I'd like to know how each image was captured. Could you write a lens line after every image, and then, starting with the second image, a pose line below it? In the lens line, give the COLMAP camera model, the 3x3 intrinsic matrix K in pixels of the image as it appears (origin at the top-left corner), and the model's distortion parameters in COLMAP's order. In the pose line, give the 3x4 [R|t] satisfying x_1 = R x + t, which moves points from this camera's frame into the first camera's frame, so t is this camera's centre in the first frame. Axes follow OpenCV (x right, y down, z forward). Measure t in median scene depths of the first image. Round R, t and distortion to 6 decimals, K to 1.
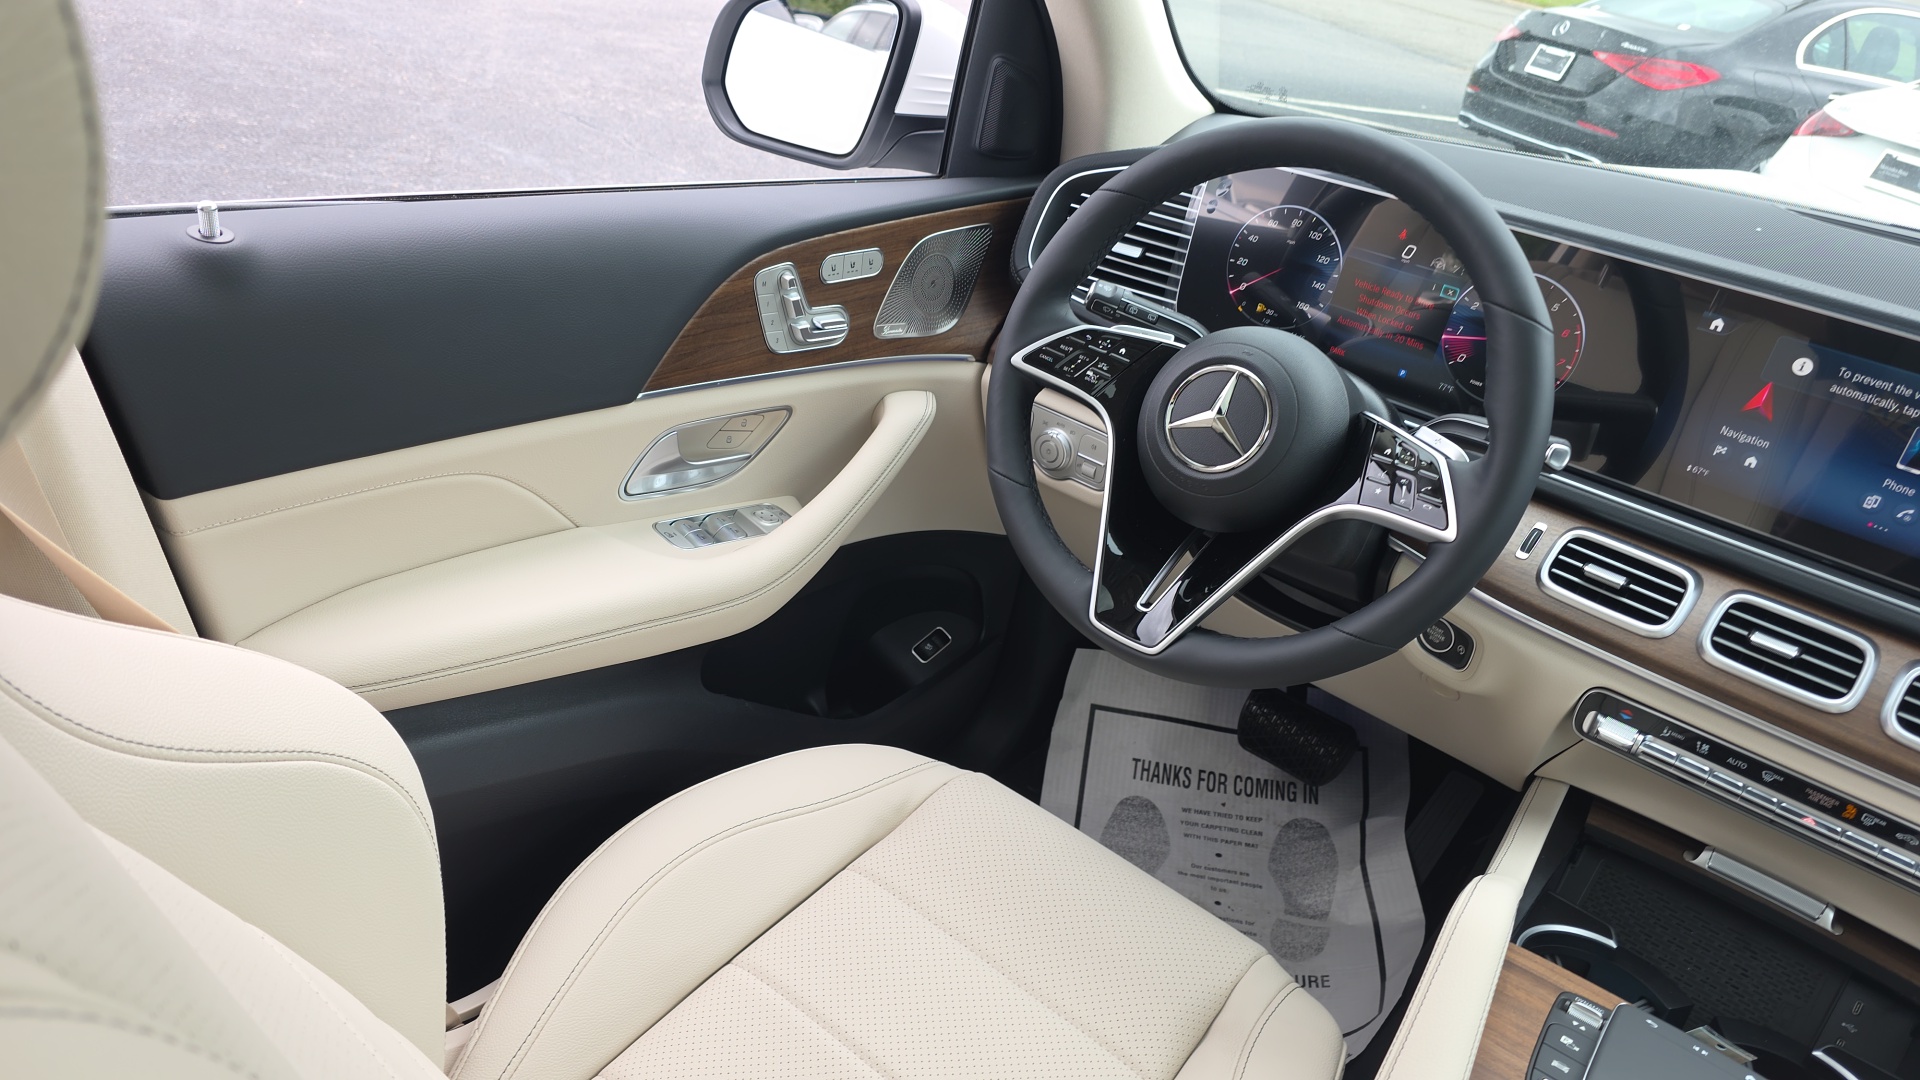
lens RADIAL K [[1294.7, 0, 921.5], [0, 1294.7, 545.5], [0, 0, 1]] dist [0.060327, -0.062038]
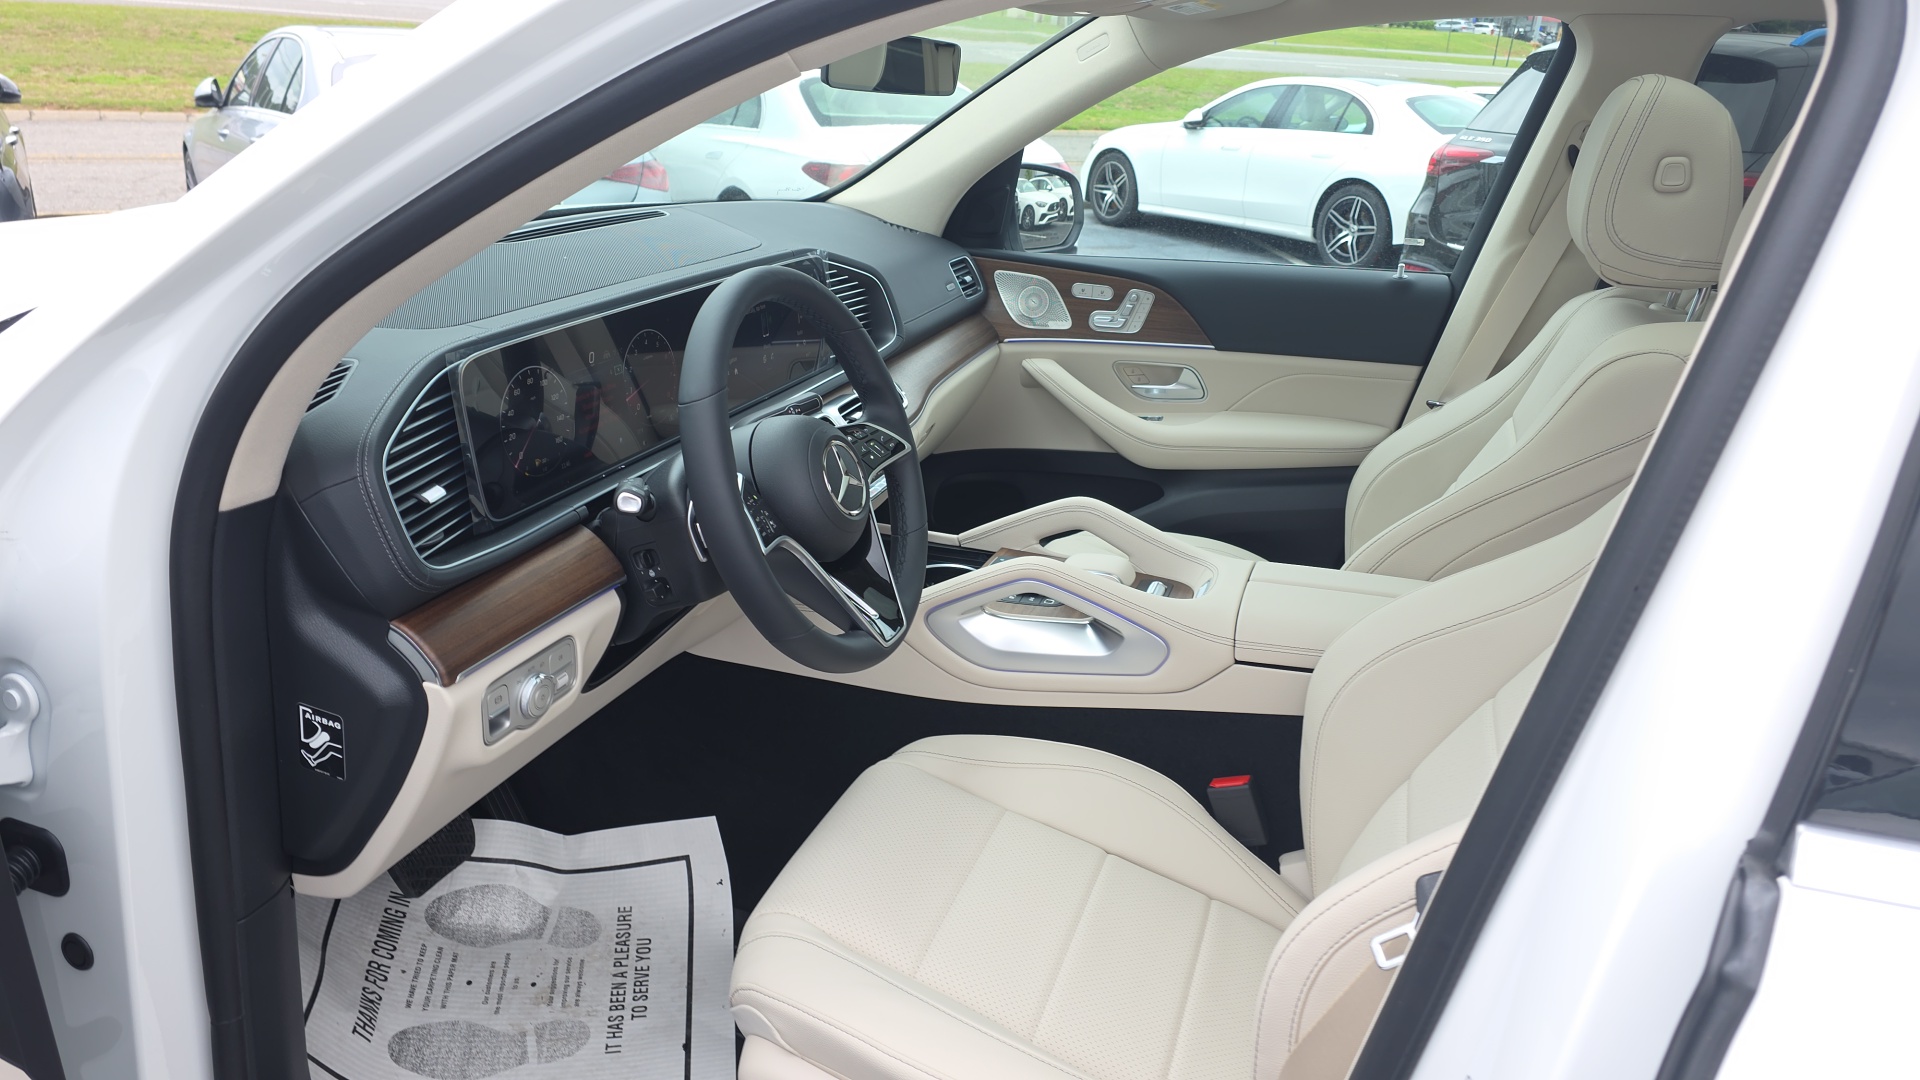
lens RADIAL K [[1294.7, 0, 940.4], [0, 1294.7, 528.3], [0, 0, 1]] dist [0.060327, -0.062038]
pose [[-0.350755, -0.466106, 0.812229, -0.822127], [0.351922, 0.738153, 0.575571, -0.700359], [-0.867826, 0.487725, -0.094878, 0.908214]]
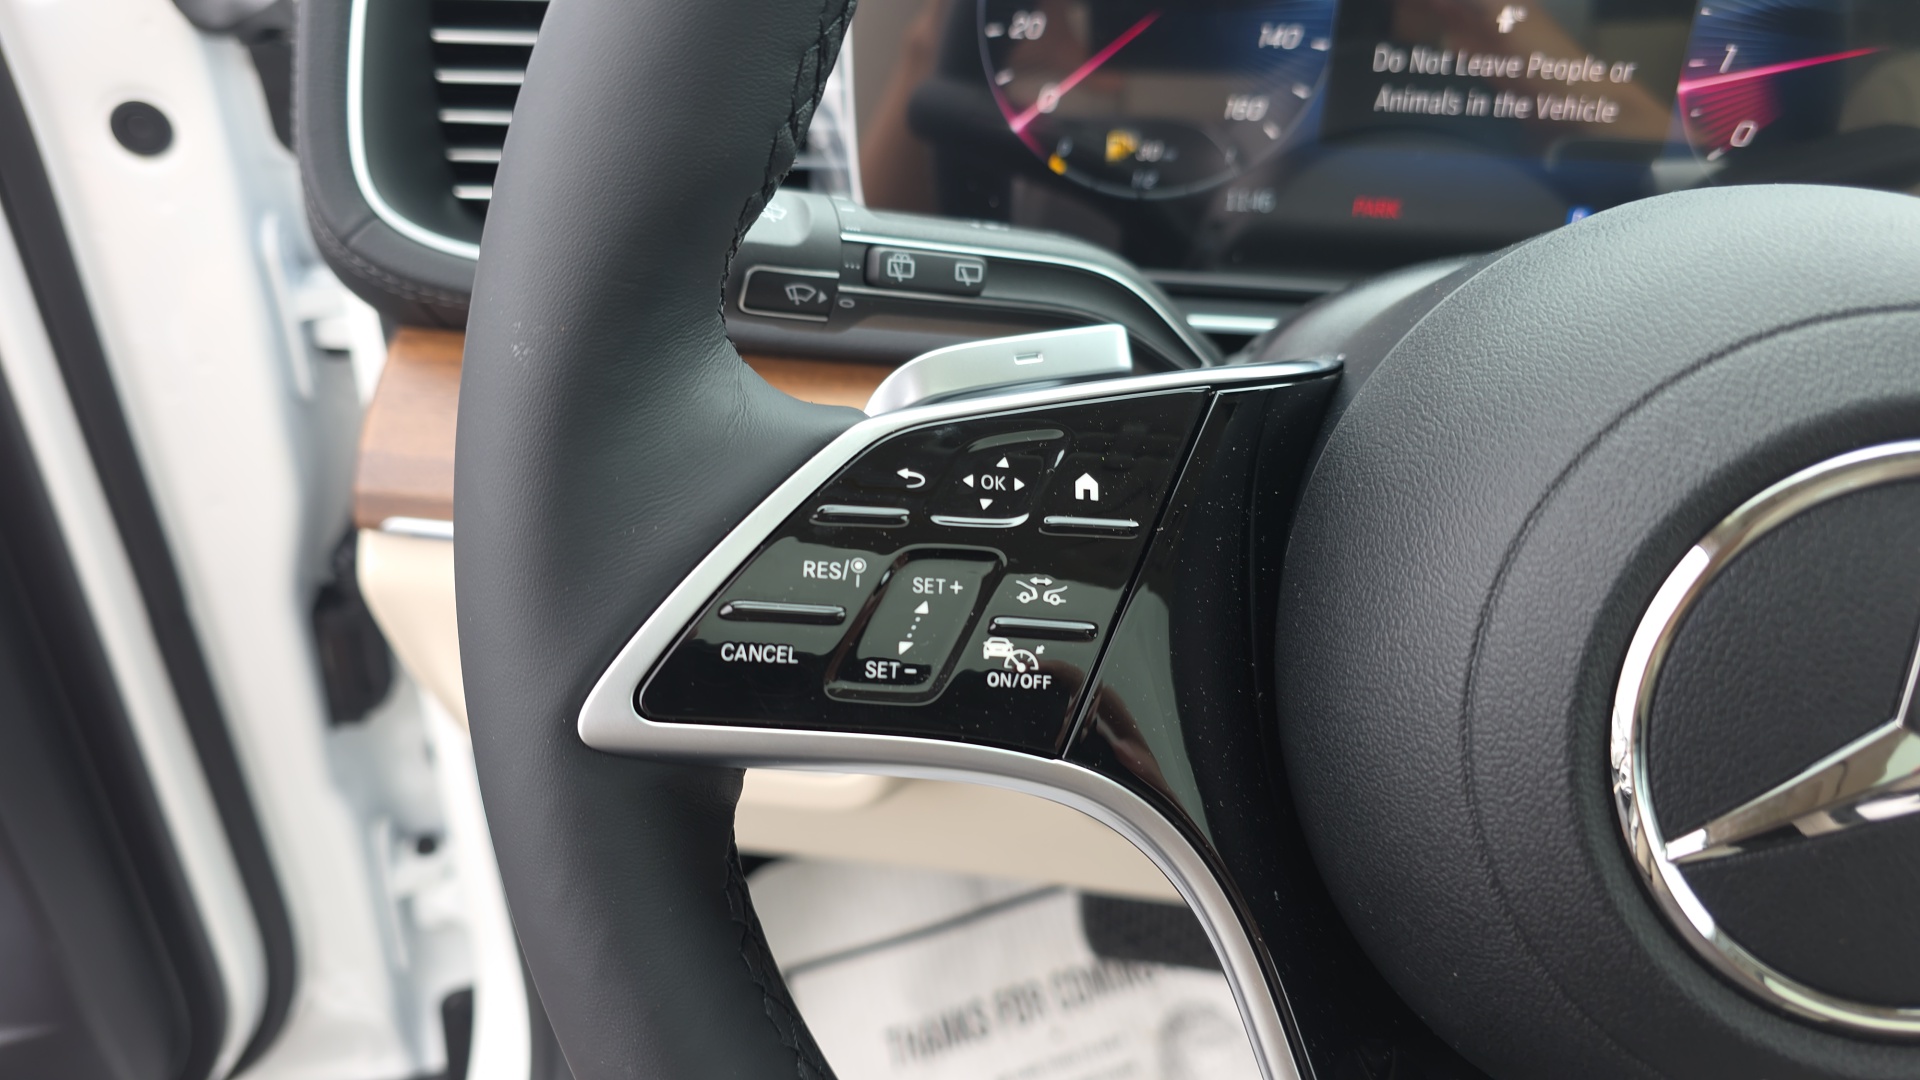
lens RADIAL K [[1345.5, 0, 916.9], [0, 1345.5, 551.6], [0, 0, 1]] dist [0.008609, -0.010317]
pose [[0.837756, -0.375143, 0.396777, 0.041301], [0.340850, 0.926959, 0.156744, -0.169174], [-0.426598, 0.003929, 0.904433, 0.758347]]
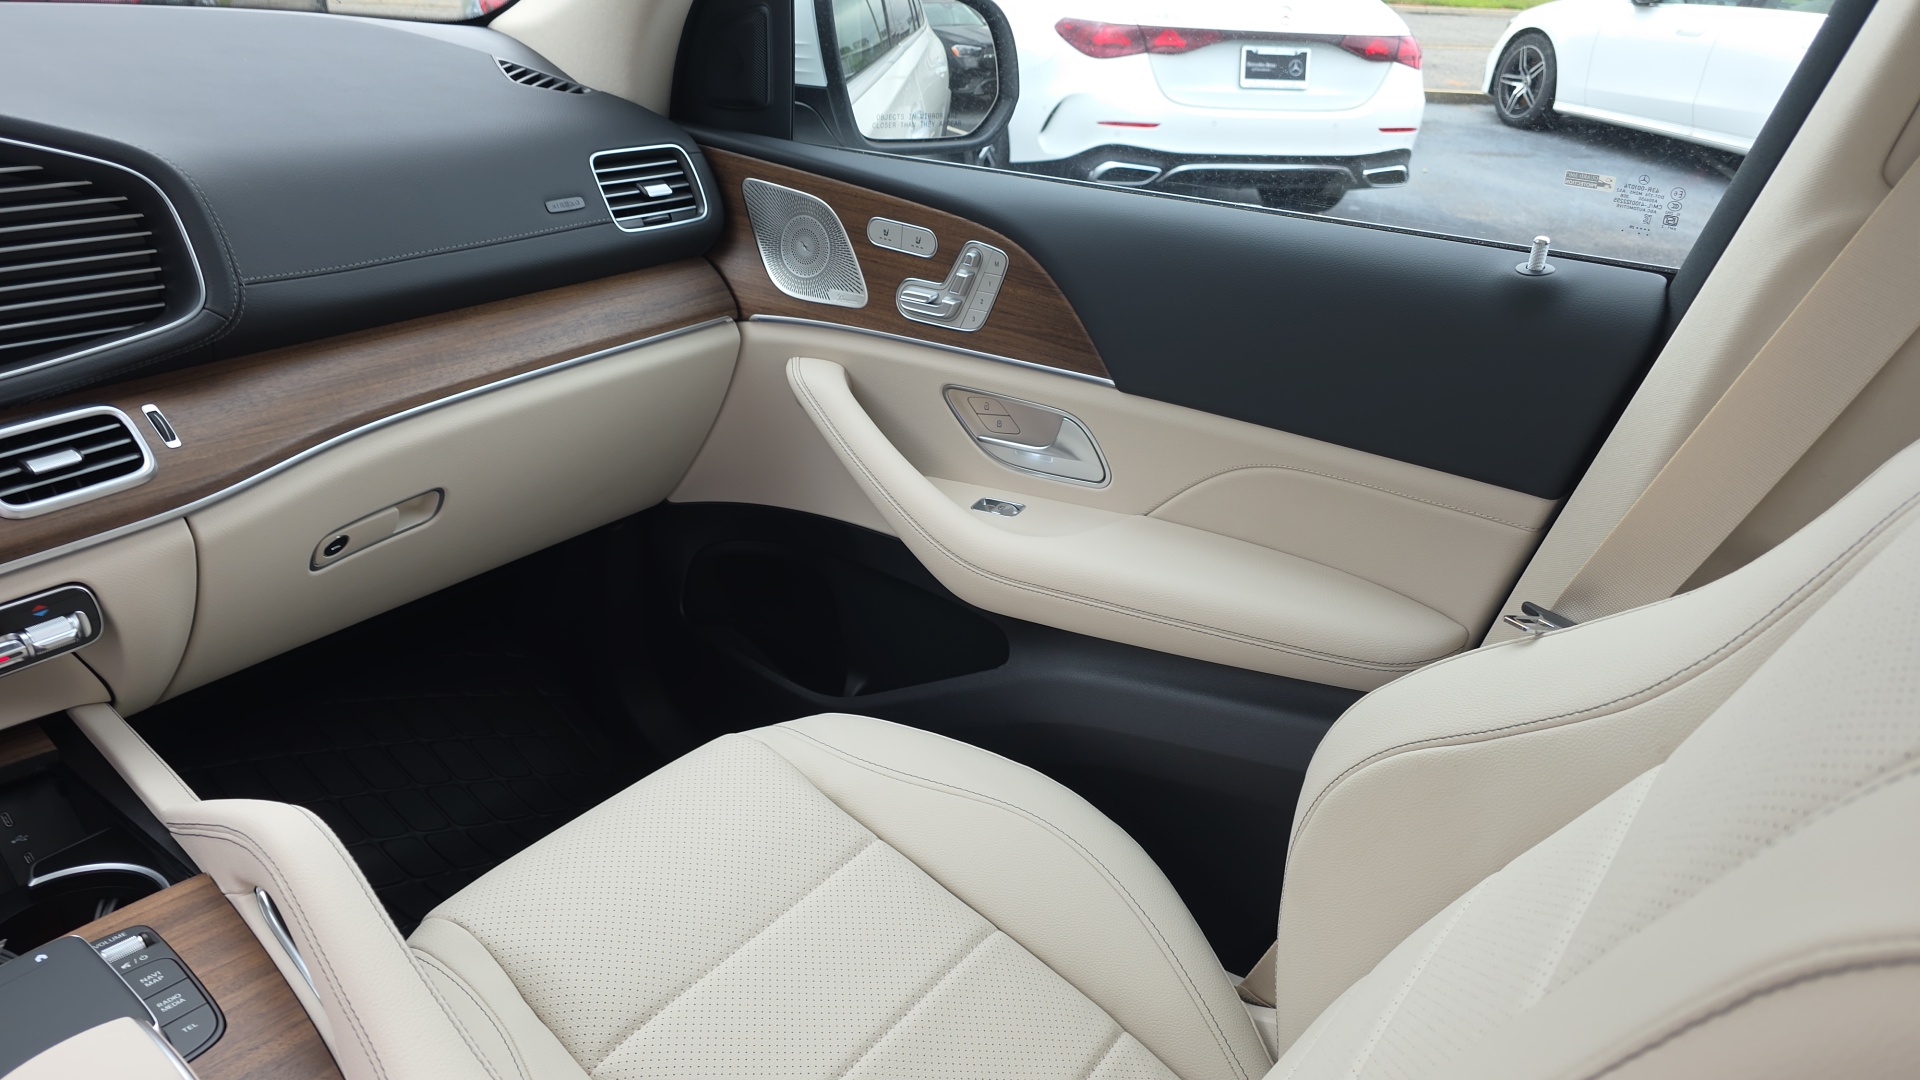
lens RADIAL K [[1294.7, 0, 937.7], [0, 1294.7, 568.1], [0, 0, 1]] dist [0.060327, -0.062038]
pose [[-0.045315, -0.582804, 0.811349, 0.029363], [0.409551, 0.729952, 0.547209, -0.014003], [-0.911161, 0.357086, 0.205610, 0.126393]]
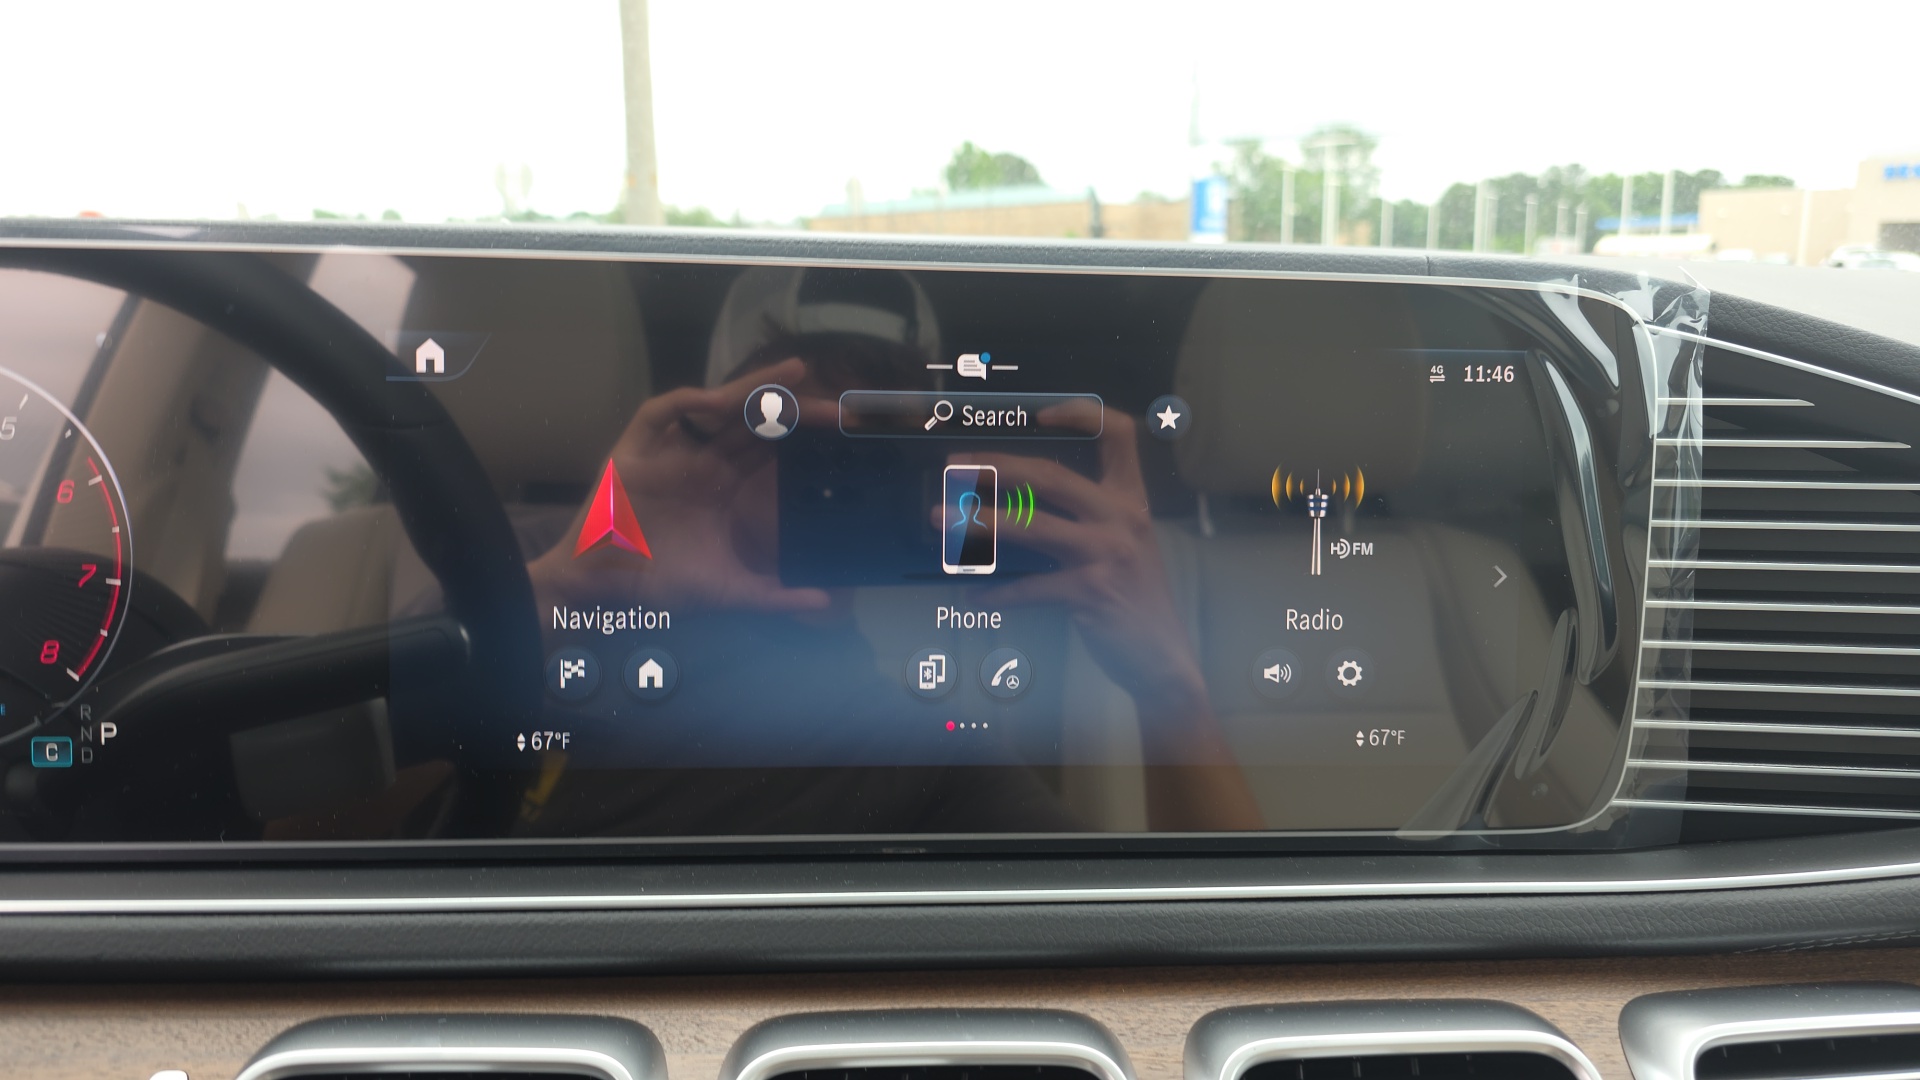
lens RADIAL K [[1294.7, 0, 924.1], [0, 1294.7, 525.6], [0, 0, 1]] dist [0.060327, -0.062038]
pose [[0.709172, -0.231398, 0.665981, 0.396404], [0.399499, 0.910213, -0.109151, -0.026629], [-0.580927, 0.343465, 0.737940, 0.586639]]
